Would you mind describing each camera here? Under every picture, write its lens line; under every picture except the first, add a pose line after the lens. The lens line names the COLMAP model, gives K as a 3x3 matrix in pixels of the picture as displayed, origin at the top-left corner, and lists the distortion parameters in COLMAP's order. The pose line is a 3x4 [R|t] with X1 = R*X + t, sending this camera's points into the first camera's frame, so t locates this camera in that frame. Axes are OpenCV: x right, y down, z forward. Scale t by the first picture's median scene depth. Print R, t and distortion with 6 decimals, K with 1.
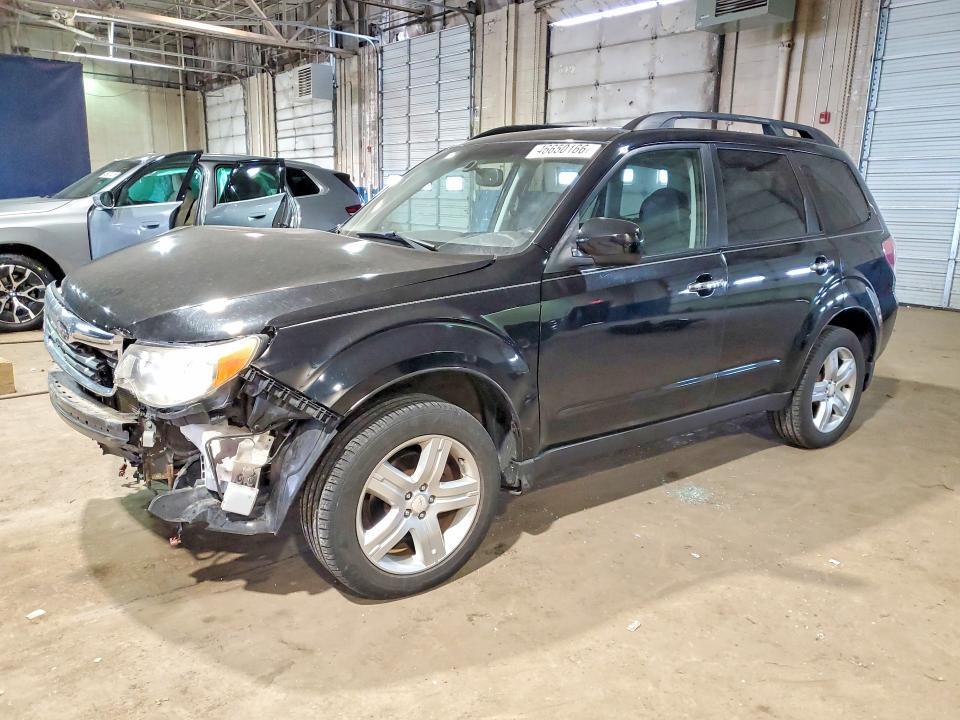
lens RADIAL K [[731.2, 0, 480.0], [0, 731.2, 360.0], [0, 0, 1]] dist [-0.000155, -0.006530]
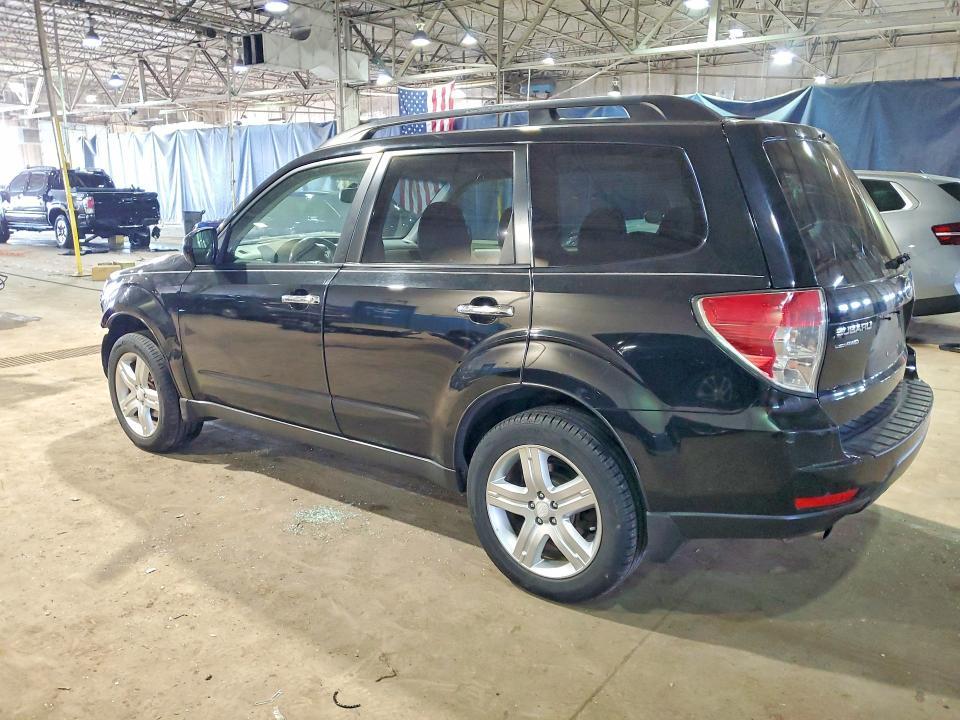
lens RADIAL K [[731.2, 0, 480.0], [0, 731.2, 360.0], [0, 0, 1]] dist [-0.000155, -0.006530]
pose [[0.292432, 0.197907, -0.935584, 1.414363], [-0.201207, 0.969184, 0.142124, -0.228231], [0.934879, 0.146684, 0.323240, 0.987537]]
